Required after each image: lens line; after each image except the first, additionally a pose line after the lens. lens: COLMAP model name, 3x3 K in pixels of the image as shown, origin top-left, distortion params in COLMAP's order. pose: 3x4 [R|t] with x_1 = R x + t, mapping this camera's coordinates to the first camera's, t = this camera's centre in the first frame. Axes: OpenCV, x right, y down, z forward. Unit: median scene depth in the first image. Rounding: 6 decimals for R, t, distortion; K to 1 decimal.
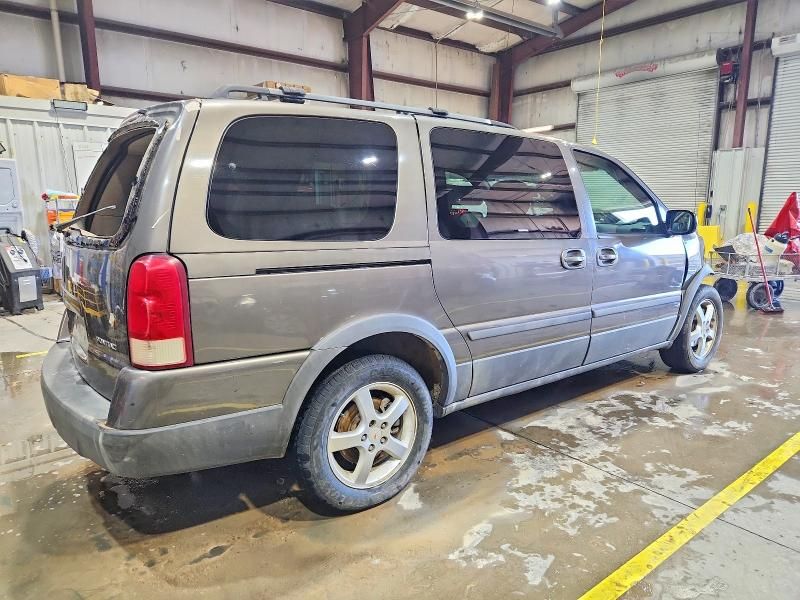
lens RADIAL K [[555.4, 0, 400.0], [0, 555.4, 300.0], [0, 0, 1]] dist [0.073366, -0.066755]
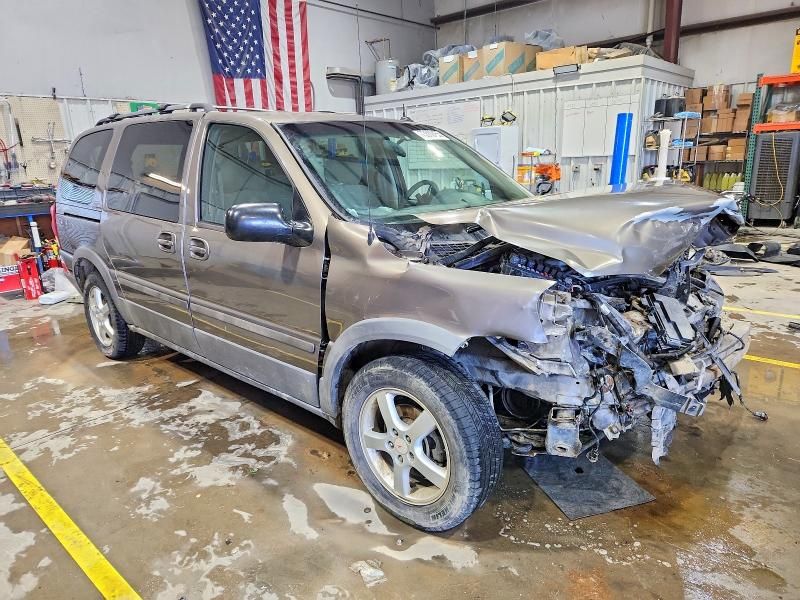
lens RADIAL K [[555.4, 0, 400.0], [0, 555.4, 300.0], [0, 0, 1]] dist [0.073366, -0.066755]
pose [[0.136561, 0.244820, -0.959903, 1.249770], [-0.132781, 0.964761, 0.227169, -0.235926], [0.981693, 0.096434, 0.164256, 1.150170]]
